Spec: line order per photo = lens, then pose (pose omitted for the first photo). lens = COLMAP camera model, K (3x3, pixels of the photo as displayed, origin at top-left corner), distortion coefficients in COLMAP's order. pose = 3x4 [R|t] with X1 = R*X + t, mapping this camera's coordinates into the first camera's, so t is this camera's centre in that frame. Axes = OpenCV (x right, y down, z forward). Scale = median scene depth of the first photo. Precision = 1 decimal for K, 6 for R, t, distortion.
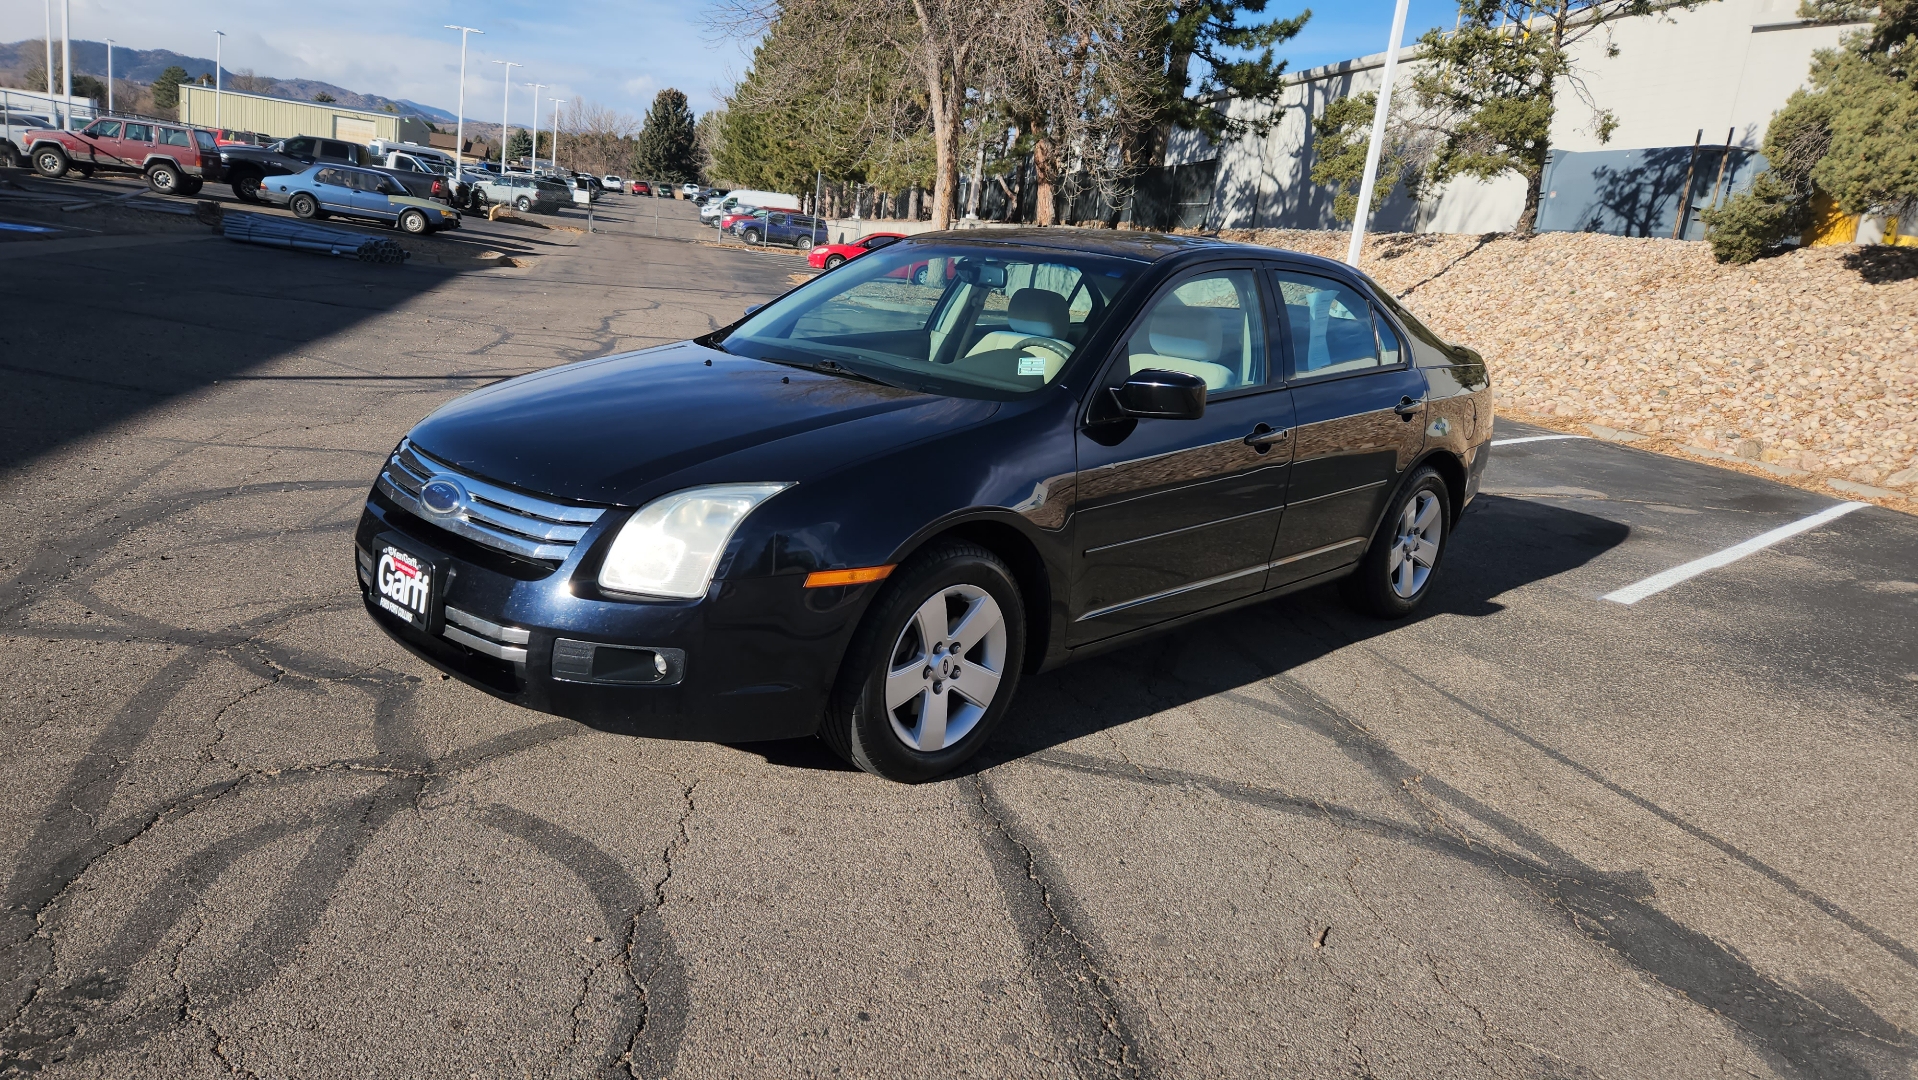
lens RADIAL K [[1275.6, 0, 920.1], [0, 1275.6, 528.6], [0, 0, 1]] dist [0.069557, -0.054413]
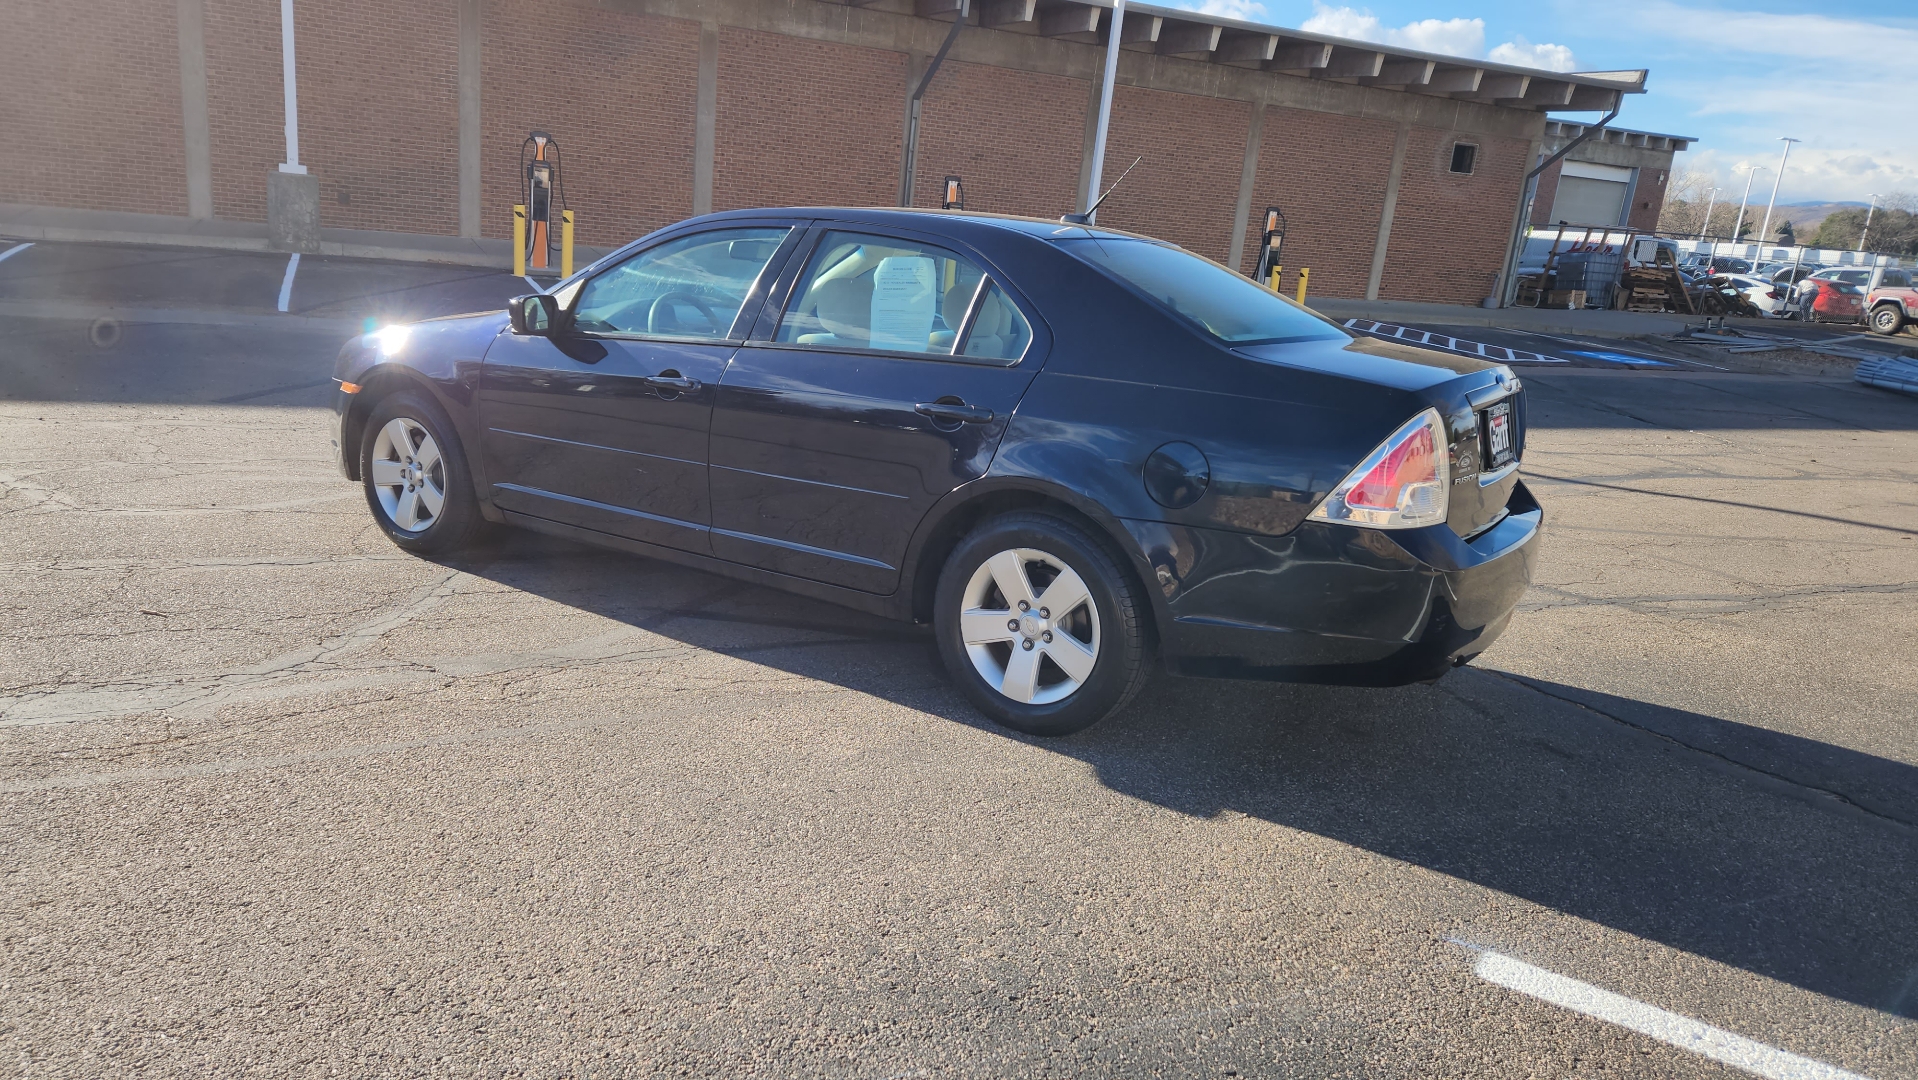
lens RADIAL K [[1270.7, 0, 939.0], [0, 1270.7, 545.7], [0, 0, 1]] dist [0.071627, -0.055868]
pose [[0.211586, 0.158946, -0.964348, 0.942407], [-0.276088, 0.956222, 0.097031, -0.076404], [0.937554, 0.245714, 0.246206, 0.707948]]
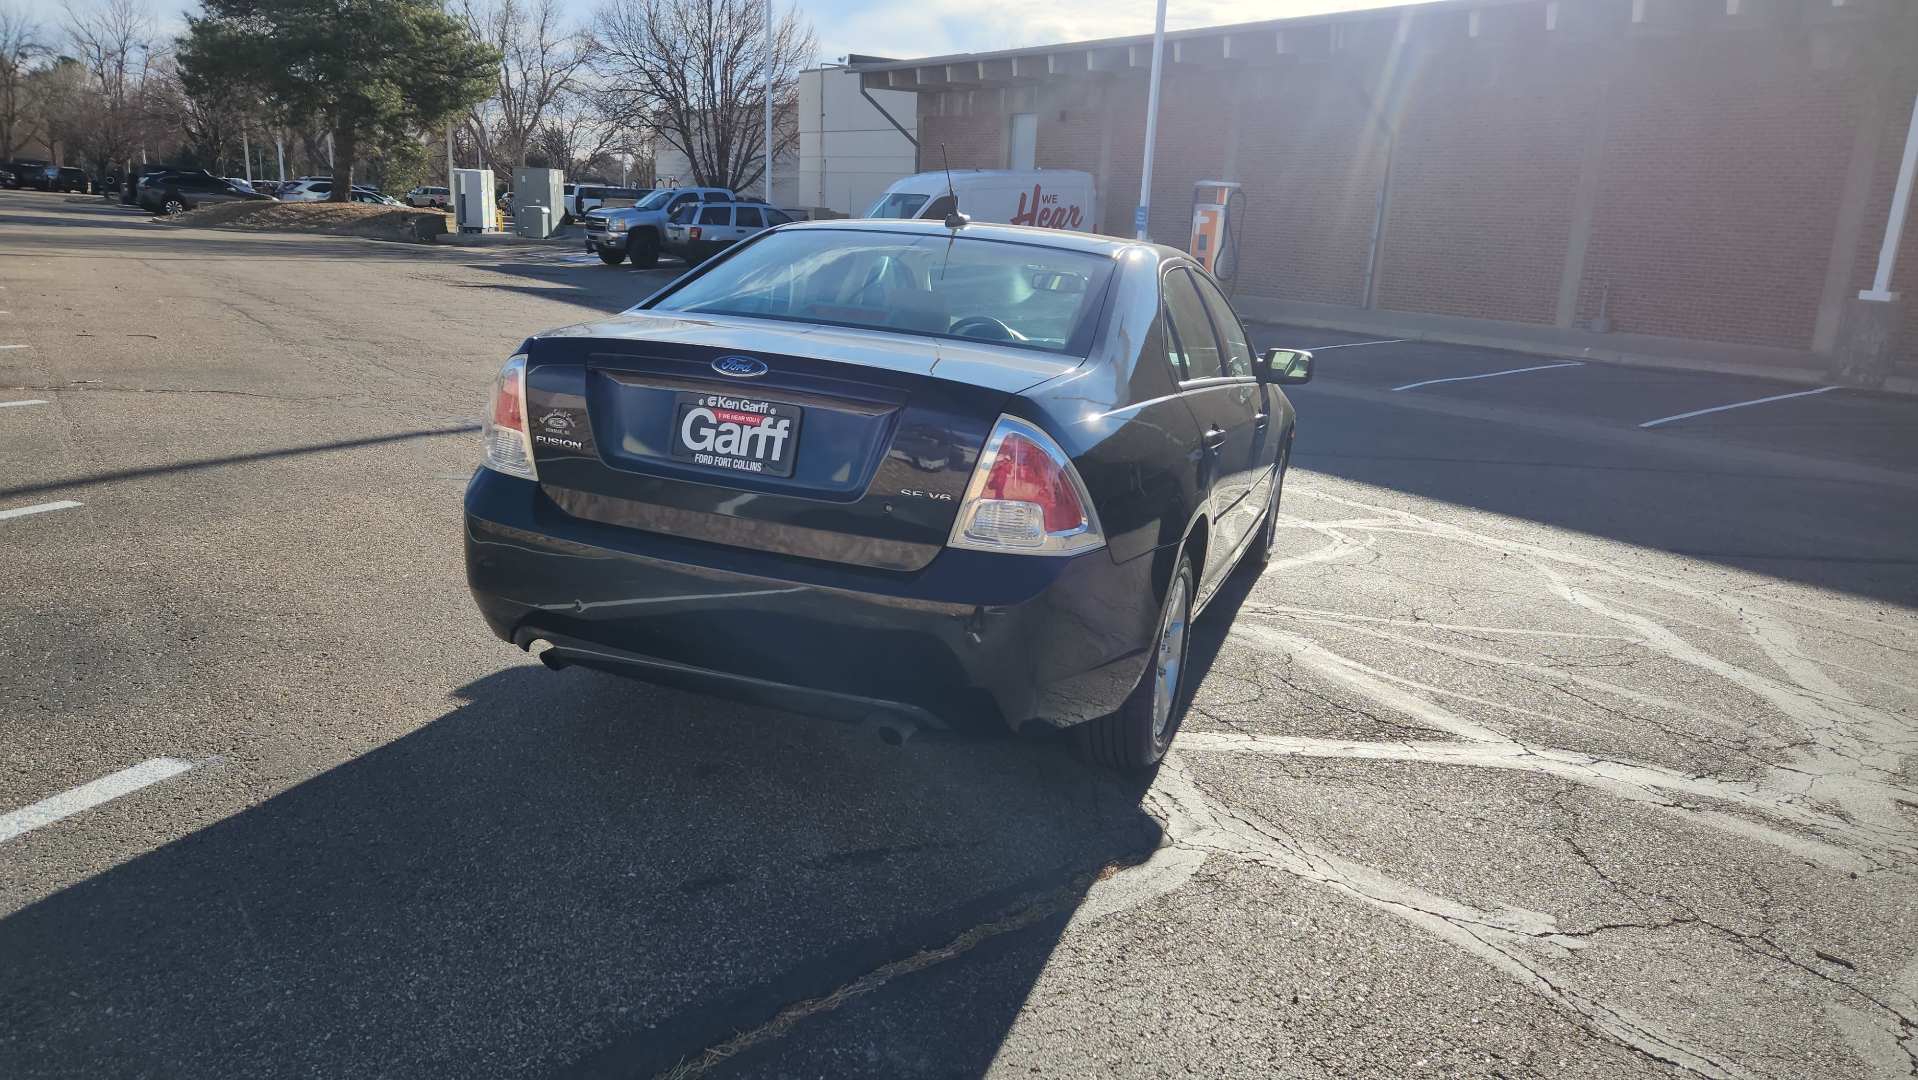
lens RADIAL K [[1276.7, 0, 926.2], [0, 1276.7, 547.4], [0, 0, 1]] dist [0.064877, -0.046376]
pose [[-0.899812, -0.057052, -0.432532, 0.516391], [-0.242897, 0.889060, 0.388039, -0.315302], [0.362408, 0.454223, -0.813844, 1.560973]]
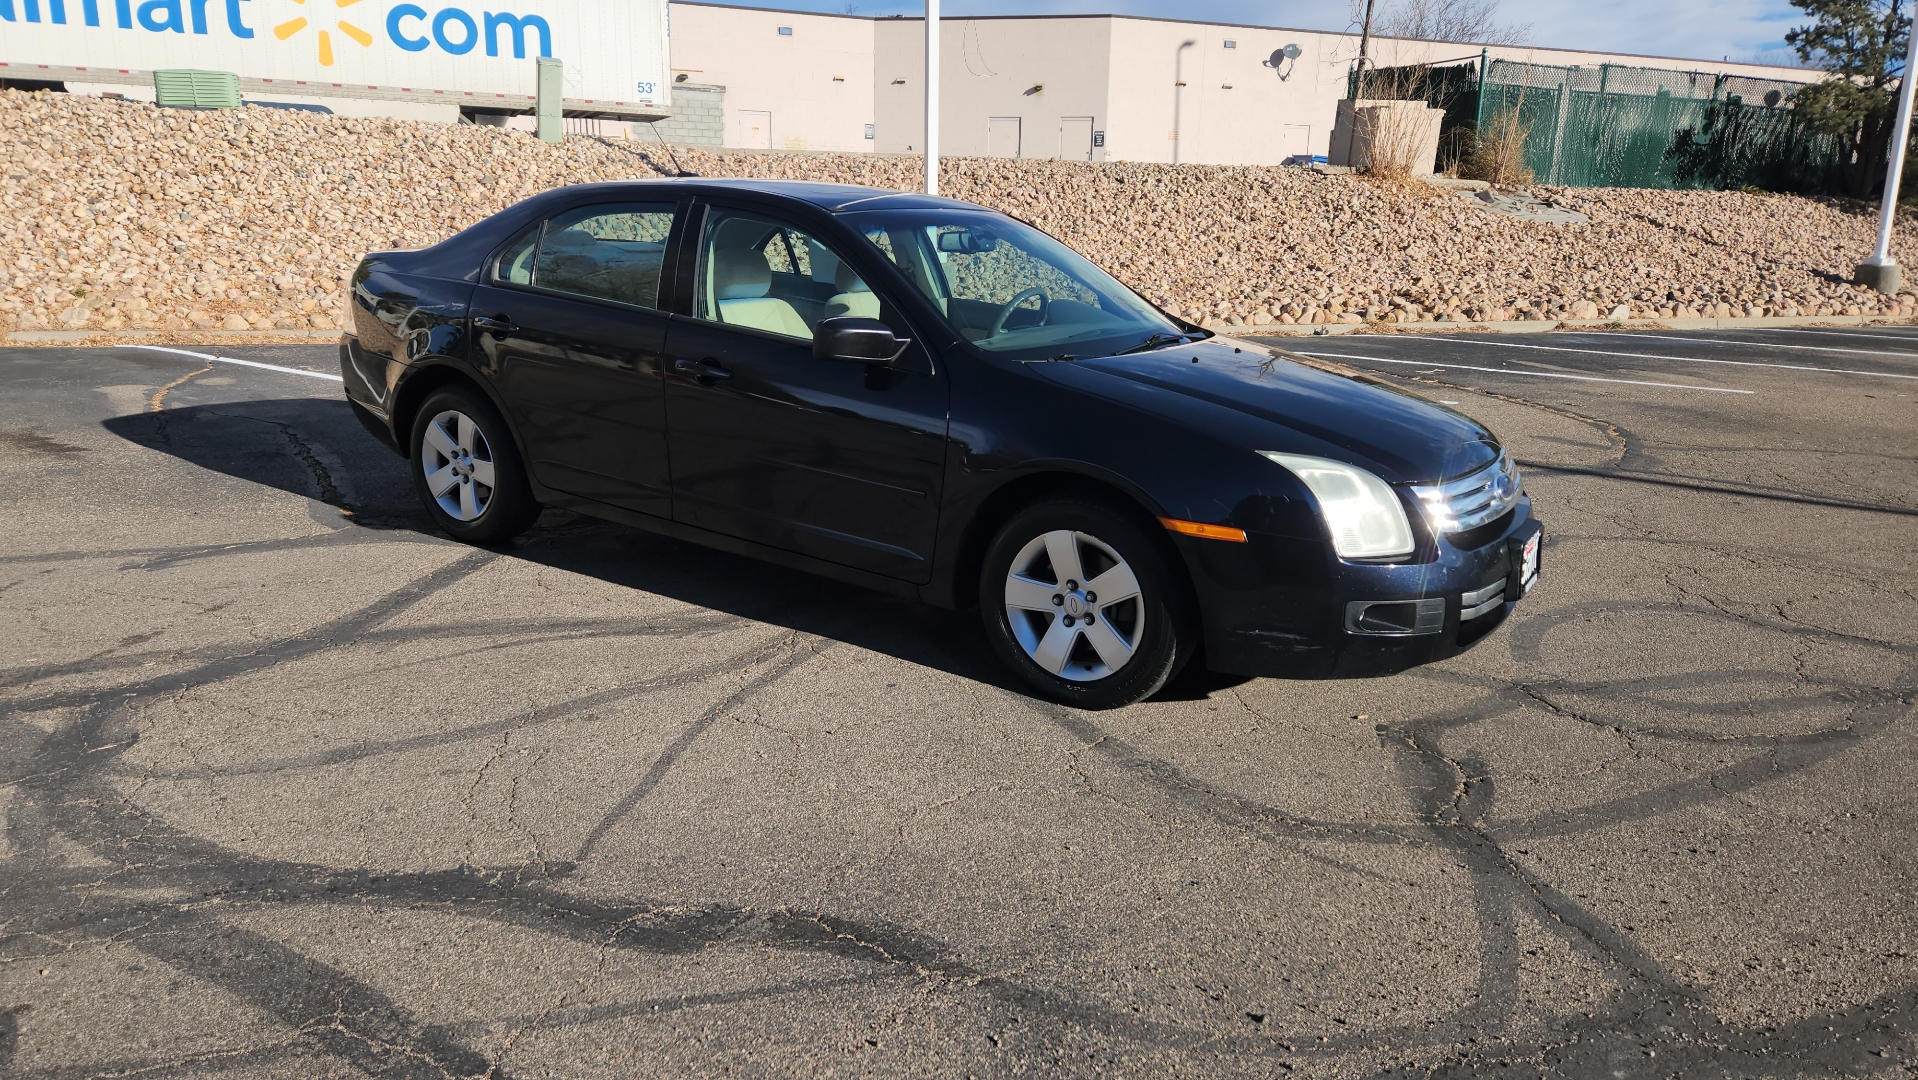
lens RADIAL K [[1275.6, 0, 912.2], [0, 1275.6, 561.5], [0, 0, 1]] dist [0.069557, -0.054413]
pose [[-0.177097, -0.360584, 0.915760, -0.765961], [0.175884, 0.903893, 0.389925, -0.288027], [-0.968350, 0.230122, -0.096656, 0.913396]]
